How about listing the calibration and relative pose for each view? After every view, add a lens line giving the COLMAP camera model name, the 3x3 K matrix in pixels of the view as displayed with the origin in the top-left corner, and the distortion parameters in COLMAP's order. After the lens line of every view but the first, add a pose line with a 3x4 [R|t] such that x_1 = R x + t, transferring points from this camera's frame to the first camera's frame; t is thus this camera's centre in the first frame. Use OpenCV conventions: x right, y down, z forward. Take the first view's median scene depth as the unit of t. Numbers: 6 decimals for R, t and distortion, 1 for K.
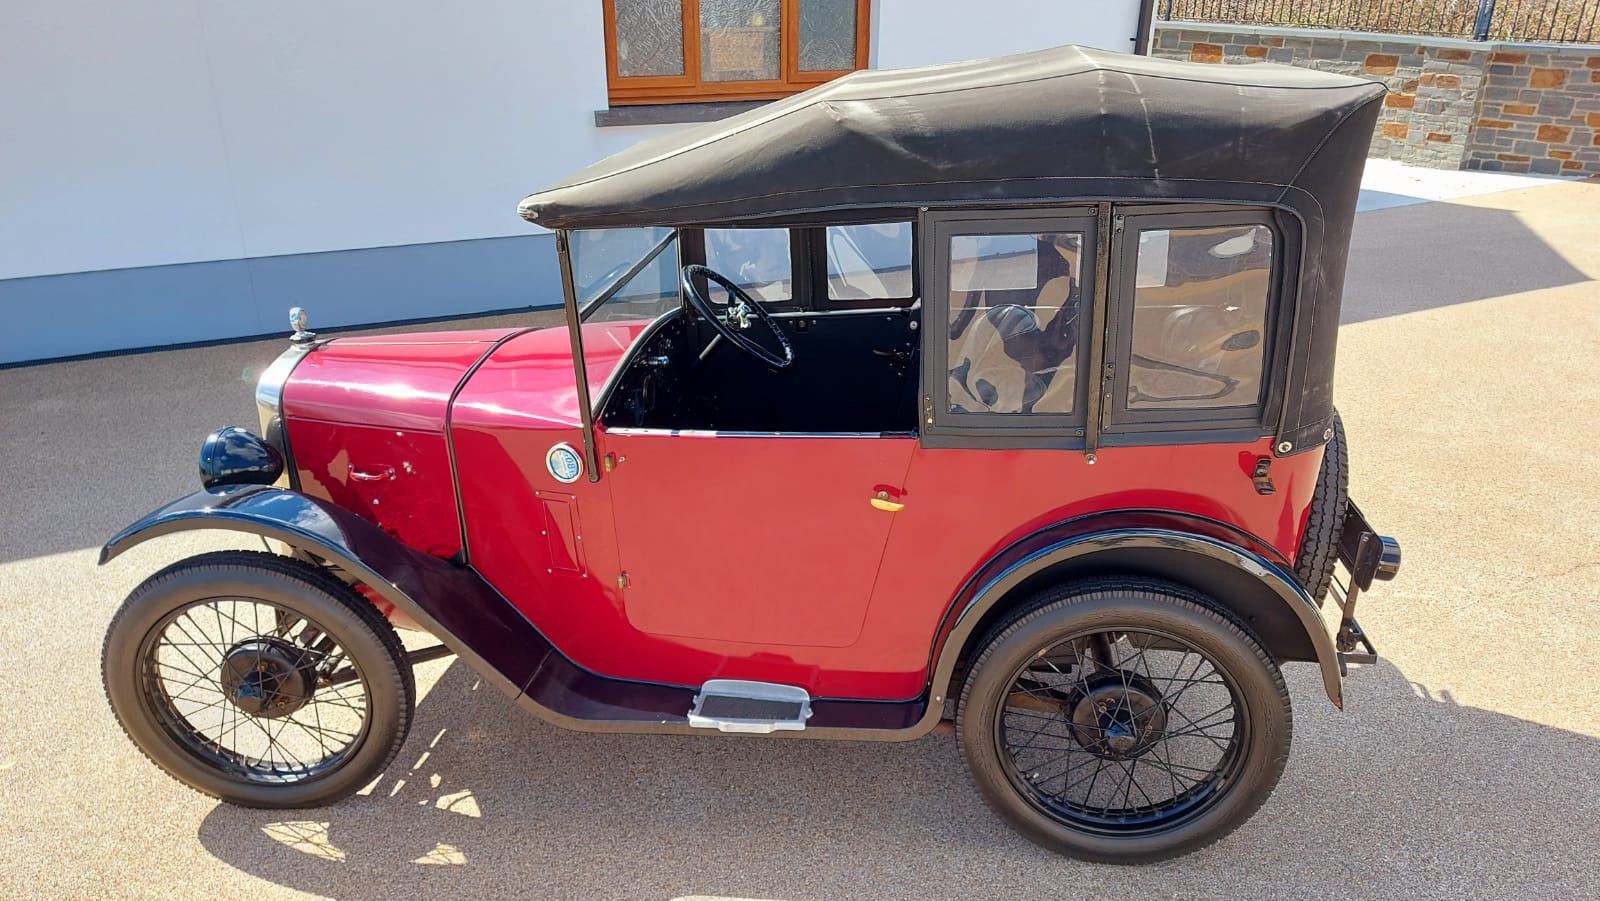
lens RADIAL K [[1159.3, 0, 798.2], [0, 1159.3, 437.2], [0, 0, 1]] dist [0.033428, -0.008716]
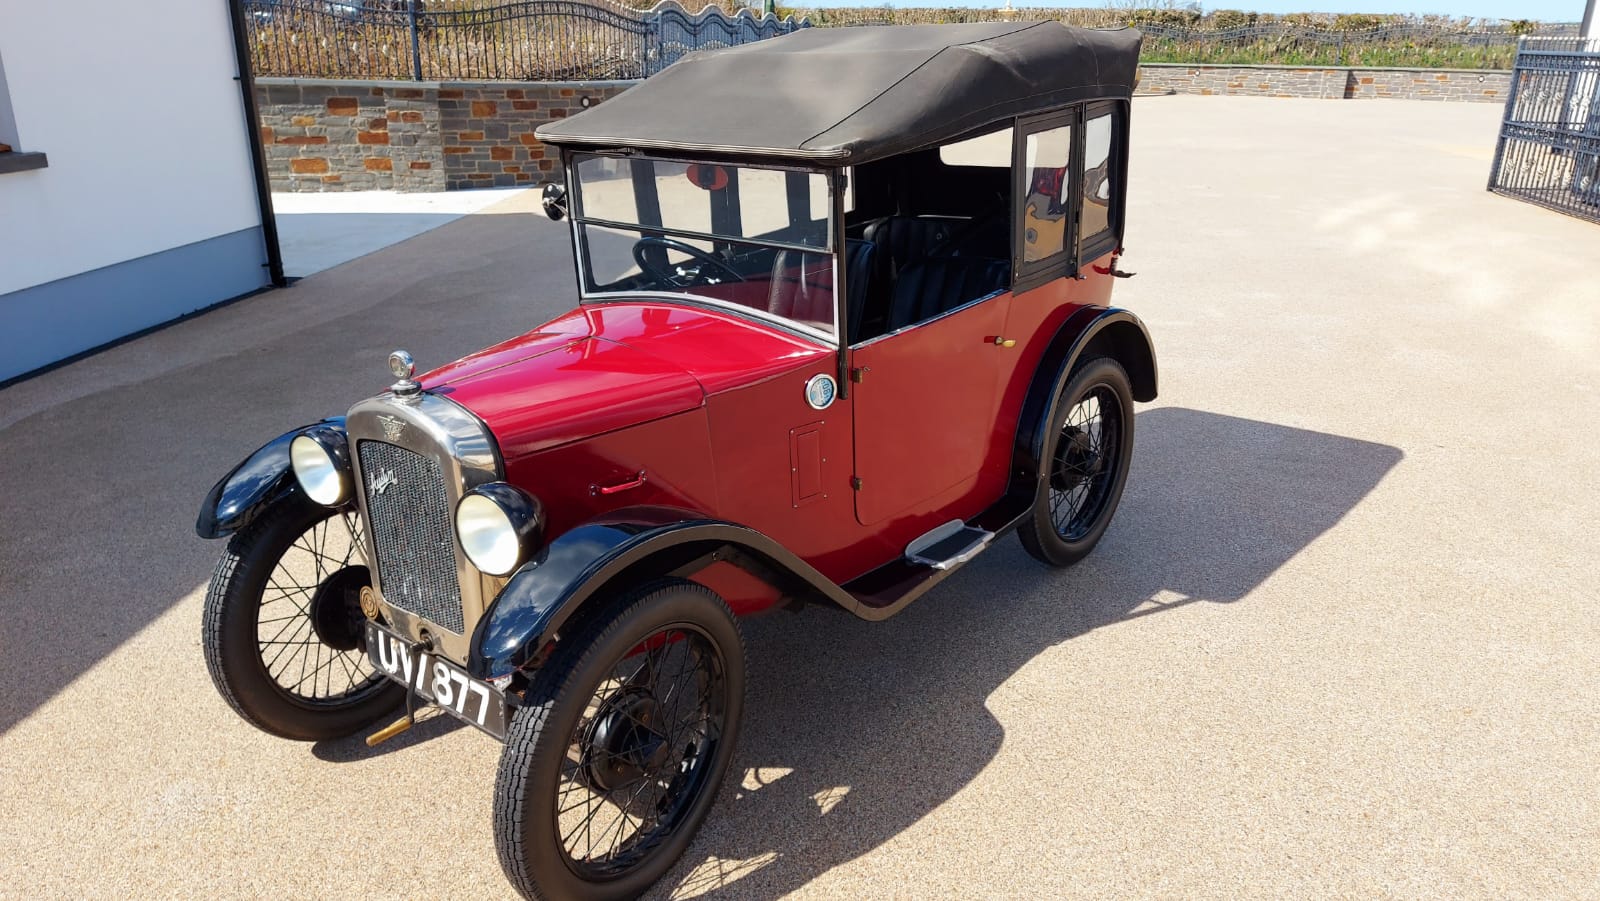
lens RADIAL K [[1159.3, 0, 800.2], [0, 1159.3, 461.2], [0, 0, 1]] dist [0.033428, -0.008716]
pose [[0.540571, -0.297551, 0.786922, -0.241136], [0.324585, 0.936711, 0.131217, -0.014517], [-0.776162, 0.184490, 0.602939, 0.081082]]
